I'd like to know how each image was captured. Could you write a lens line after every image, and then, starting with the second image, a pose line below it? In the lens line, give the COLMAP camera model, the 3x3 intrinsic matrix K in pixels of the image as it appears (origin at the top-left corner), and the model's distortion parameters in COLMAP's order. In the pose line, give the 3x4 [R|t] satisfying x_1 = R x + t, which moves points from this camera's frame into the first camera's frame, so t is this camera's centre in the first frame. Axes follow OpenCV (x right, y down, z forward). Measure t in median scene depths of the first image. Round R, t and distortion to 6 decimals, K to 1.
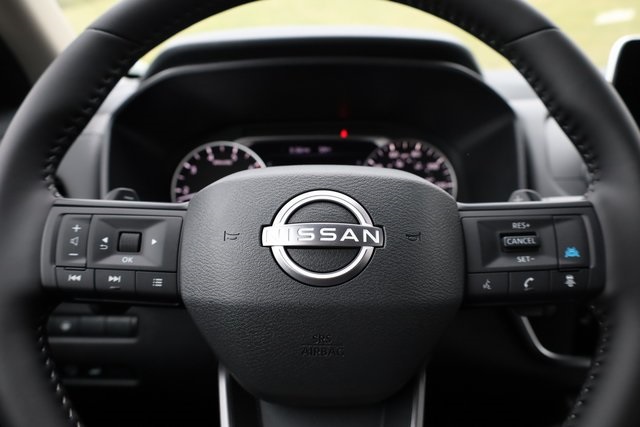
lens RADIAL K [[437.9, 0, 341.8], [0, 437.9, 212.1], [0, 0, 1]] dist [-0.033093, -0.001594]
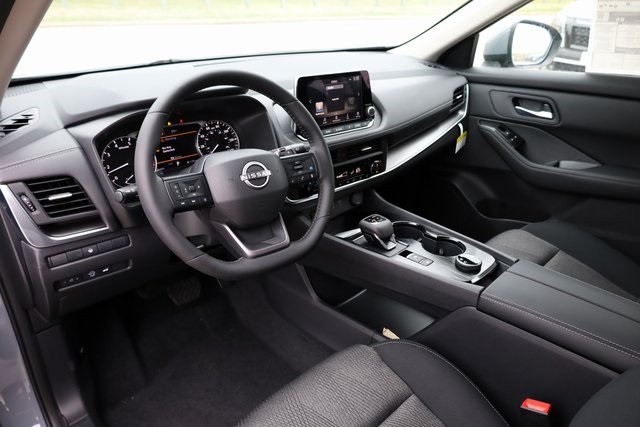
lens RADIAL K [[452.6, 0, 321.5], [0, 452.6, 226.5], [0, 0, 1]] dist [-0.010865, -0.004282]
pose [[0.791644, -0.245567, 0.559461, -1.488236], [0.120801, 0.960507, 0.250666, -0.340409], [-0.598922, -0.130855, 0.790044, -1.921095]]
